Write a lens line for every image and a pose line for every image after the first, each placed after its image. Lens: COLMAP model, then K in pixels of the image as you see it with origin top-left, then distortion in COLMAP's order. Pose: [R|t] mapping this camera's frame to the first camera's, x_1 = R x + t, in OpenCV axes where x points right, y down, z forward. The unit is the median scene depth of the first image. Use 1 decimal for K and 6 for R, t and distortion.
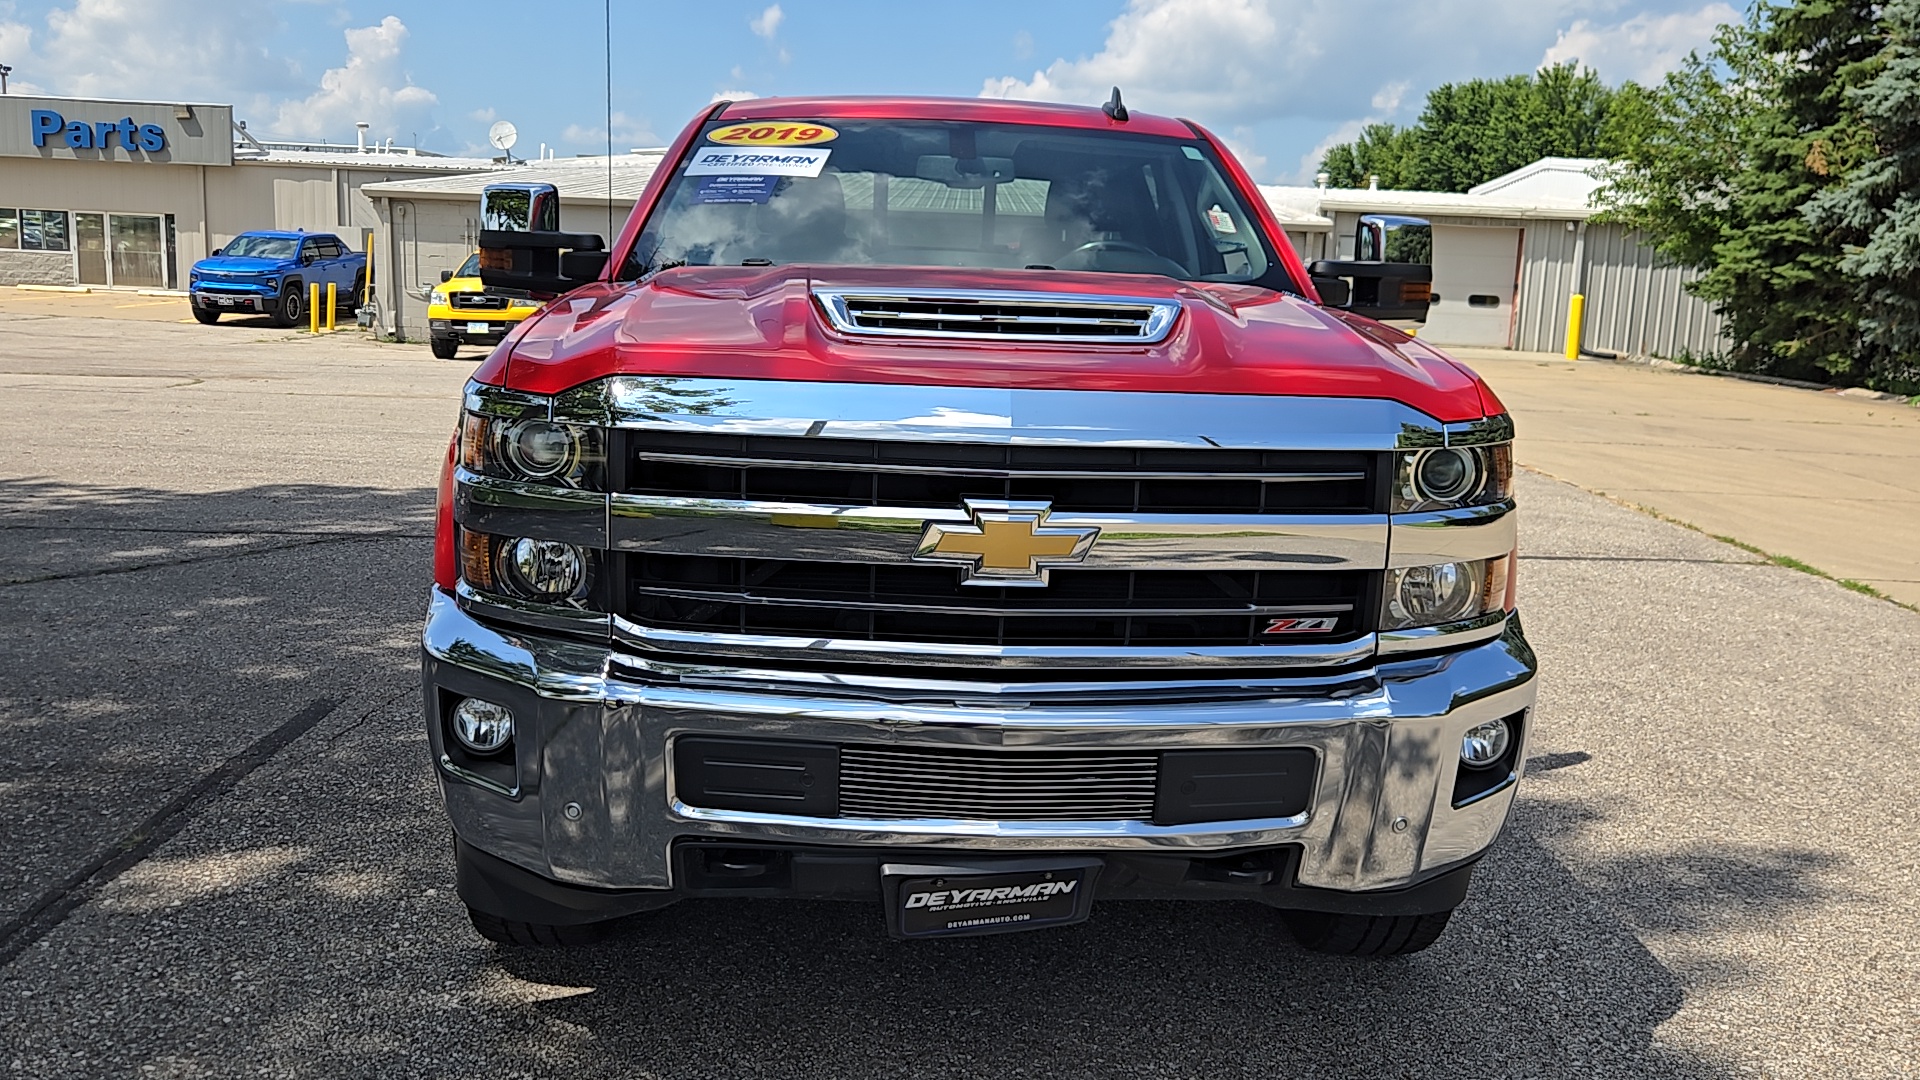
lens RADIAL K [[1611.9, 0, 957.2], [0, 1611.9, 535.6], [0, 0, 1]] dist [0.008798, -0.019006]
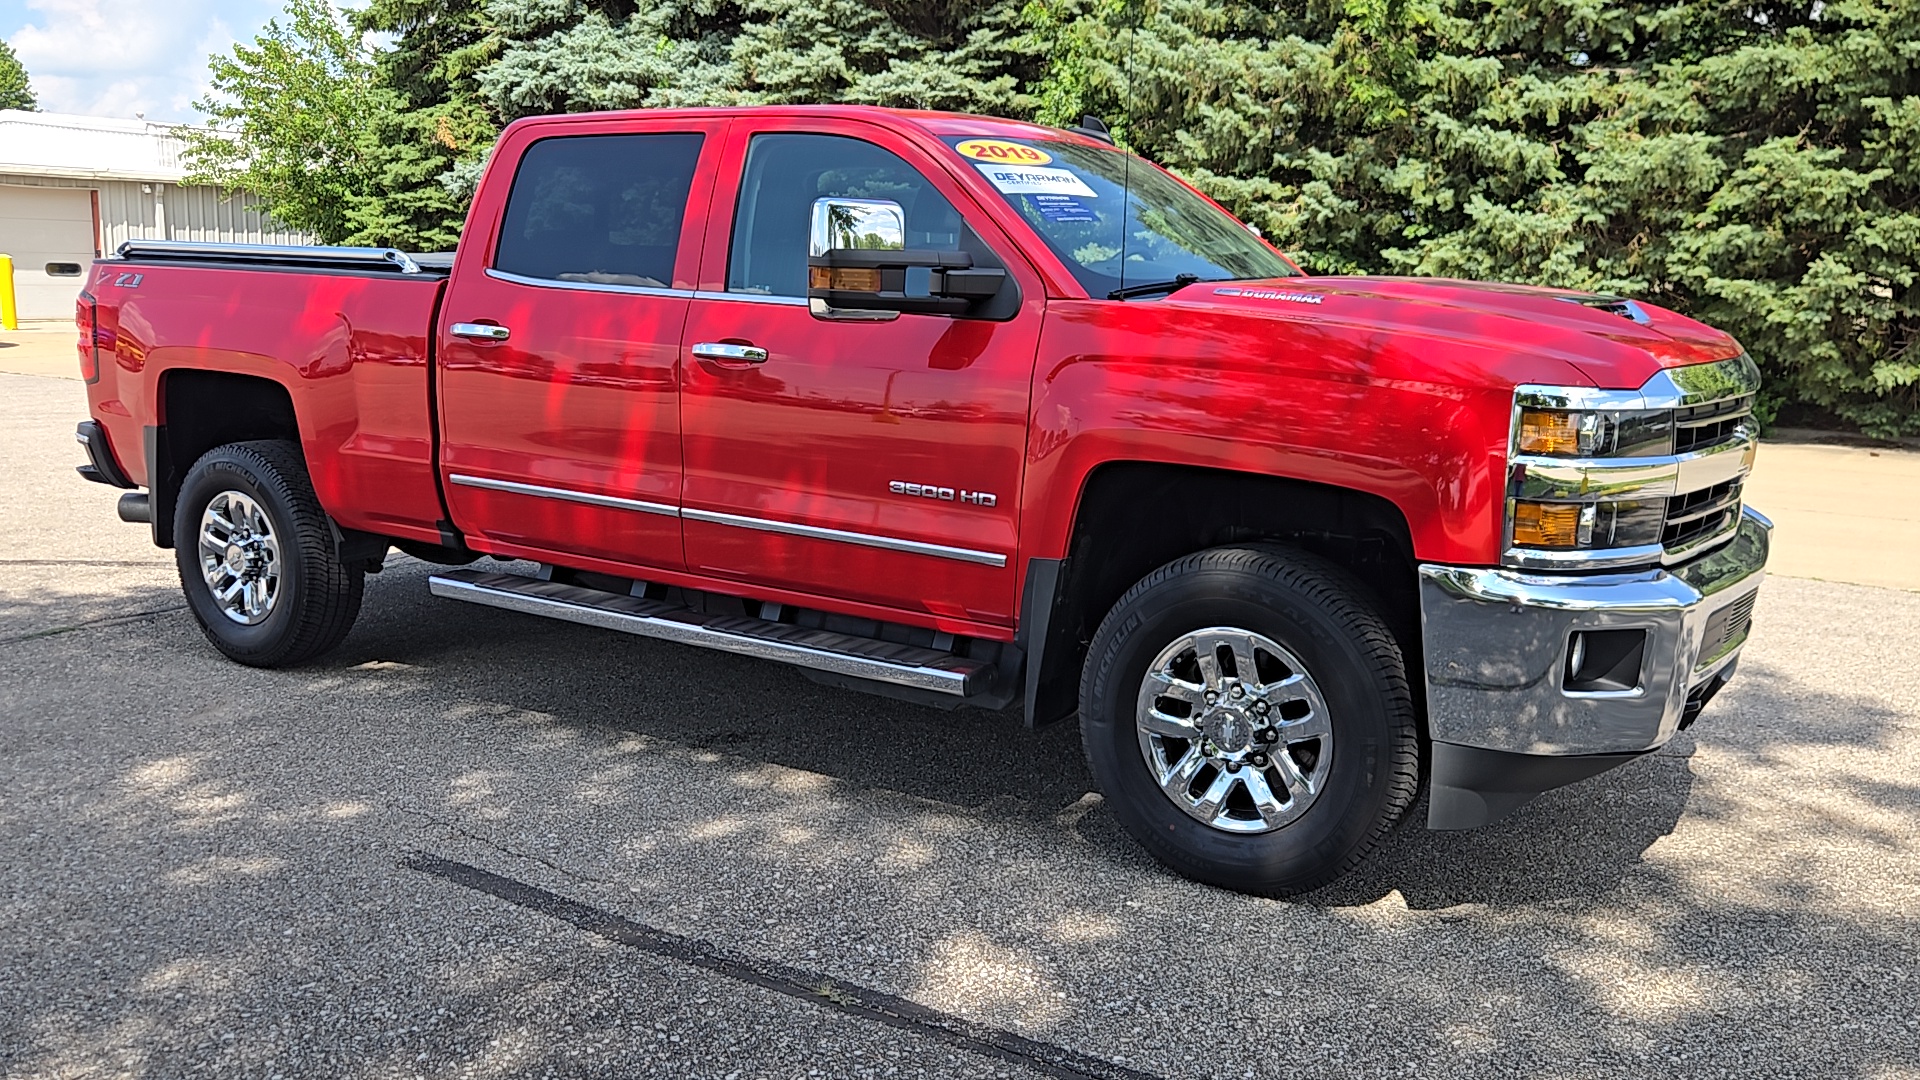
lens RADIAL K [[1611.9, 0, 963.6], [0, 1611.9, 540.4], [0, 0, 1]] dist [0.008798, -0.019006]
pose [[0.594535, -0.156470, 0.788699, -0.169278], [0.135334, 0.986363, 0.093668, -0.013185], [-0.792599, 0.051049, 0.607602, 0.057087]]
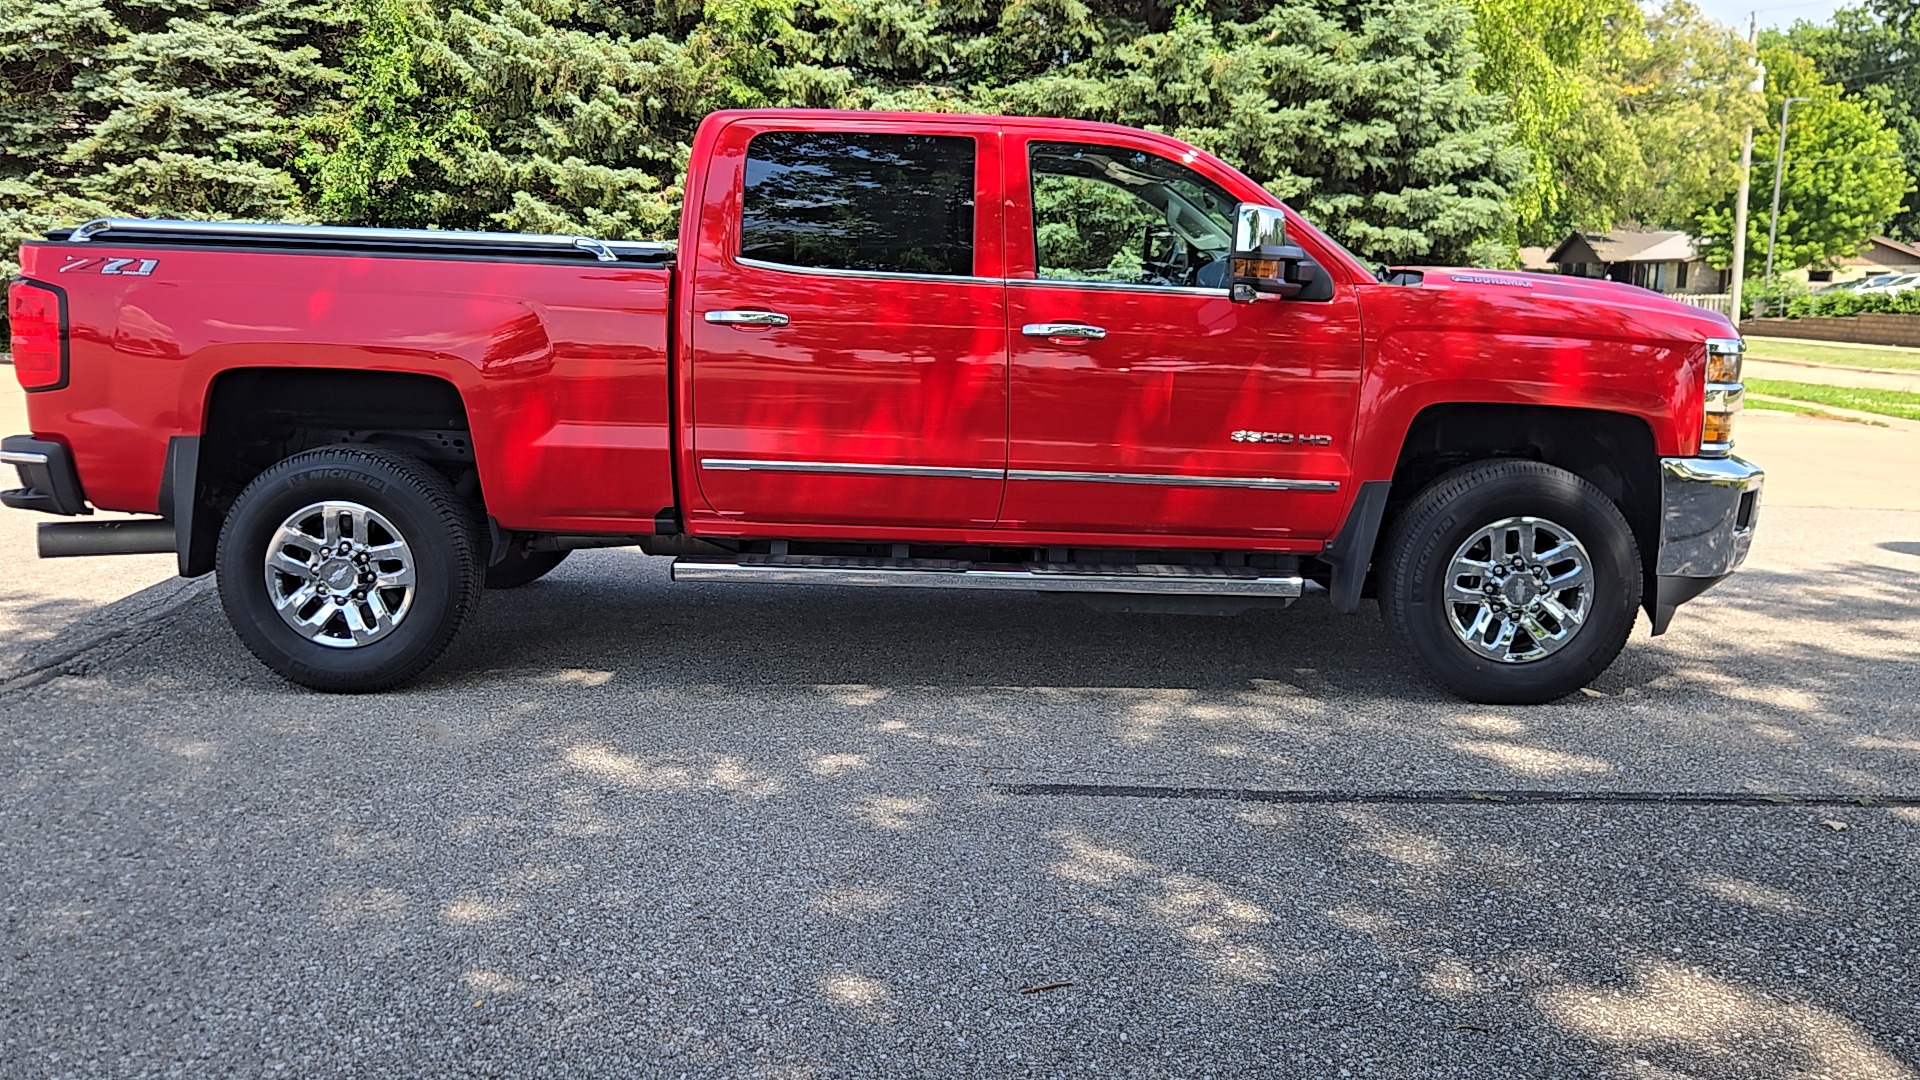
lens RADIAL K [[1611.9, 0, 966.5], [0, 1611.9, 540.9], [0, 0, 1]] dist [0.008798, -0.019006]
pose [[0.049425, -0.194743, 0.979608, -0.378611], [0.144459, 0.971888, 0.185920, -0.069394], [-0.988276, 0.132324, 0.076168, 0.392772]]
